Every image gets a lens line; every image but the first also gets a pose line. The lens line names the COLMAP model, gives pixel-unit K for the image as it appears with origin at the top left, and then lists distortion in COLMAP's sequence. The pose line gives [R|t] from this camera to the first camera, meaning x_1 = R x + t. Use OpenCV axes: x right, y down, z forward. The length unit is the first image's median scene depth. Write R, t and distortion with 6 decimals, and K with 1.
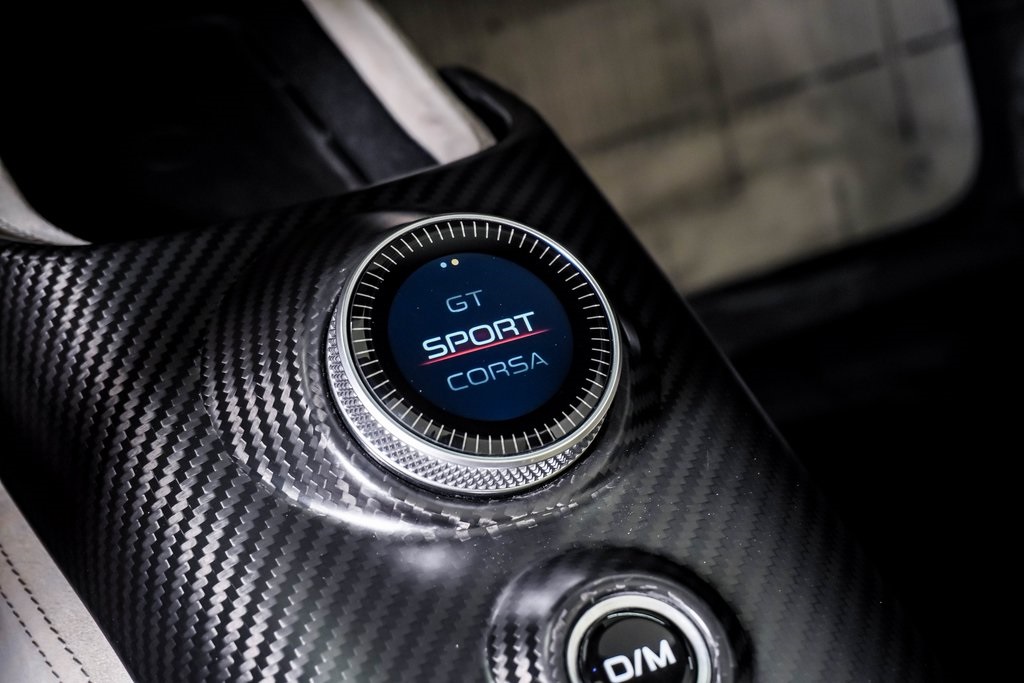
lens RADIAL K [[2203.8, 0, 512.0], [0, 2203.8, 341.5], [0, 0, 1]] dist [-0.007734, 0.167011]
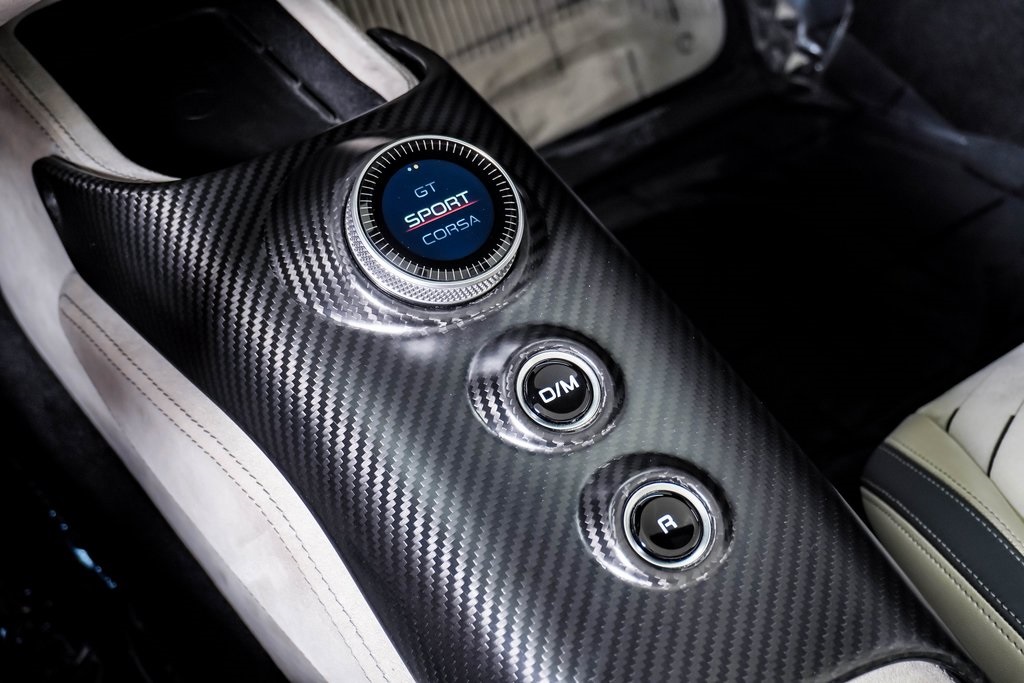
lens RADIAL K [[1796.0, 0, 512.0], [0, 1796.0, 341.5], [0, 0, 1]] dist [0.017885, 0.020326]
pose [[0.989553, -0.128220, 0.065920, -0.060160], [0.121392, 0.987671, 0.098840, -0.030926], [-0.077781, -0.089806, 0.992917, -0.348881]]
